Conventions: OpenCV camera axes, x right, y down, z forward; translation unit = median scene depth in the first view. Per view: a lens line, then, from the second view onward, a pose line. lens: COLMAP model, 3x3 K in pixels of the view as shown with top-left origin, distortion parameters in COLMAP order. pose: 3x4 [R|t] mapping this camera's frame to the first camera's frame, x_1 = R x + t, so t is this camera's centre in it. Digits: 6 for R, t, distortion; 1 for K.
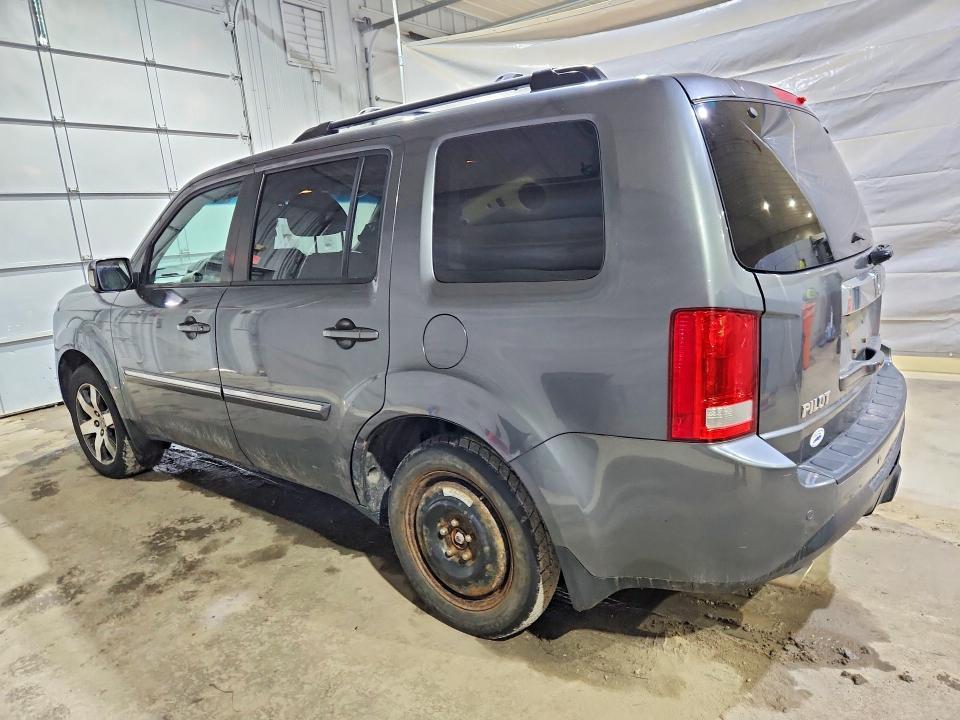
lens RADIAL K [[659.9, 0, 481.1], [0, 659.9, 362.4], [0, 0, 1]] dist [0.009713, 0.001058]
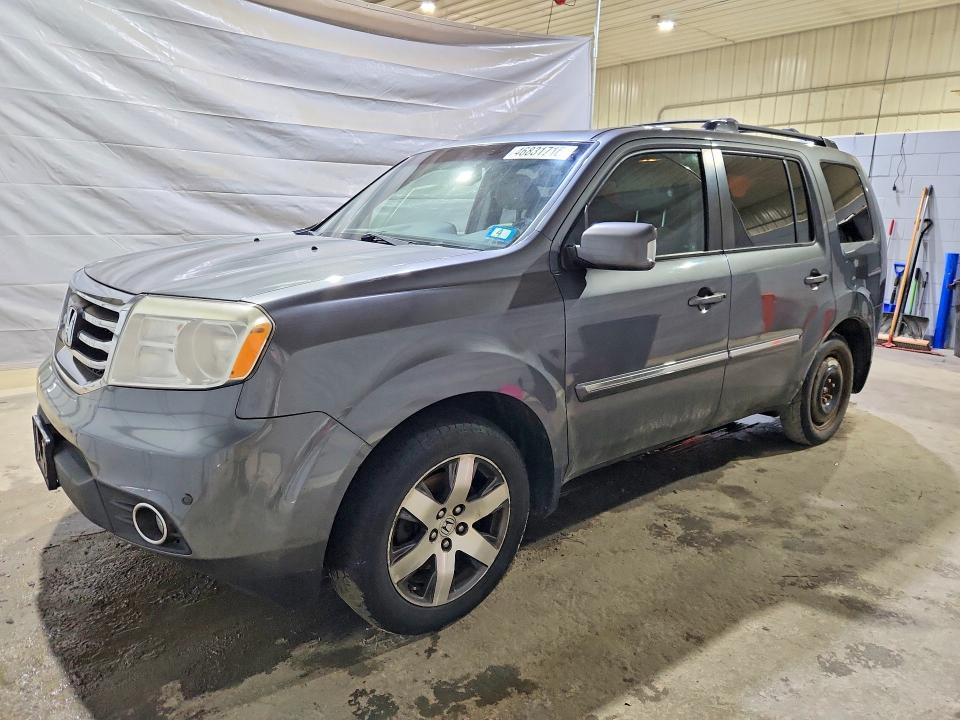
lens RADIAL K [[659.9, 0, 481.2], [0, 659.9, 358.2], [0, 0, 1]] dist [0.009713, 0.001058]
pose [[0.193382, -0.146718, 0.970091, -1.410401], [0.176838, 0.977775, 0.112629, -0.131036], [-0.965055, 0.149768, 0.215029, 1.098350]]
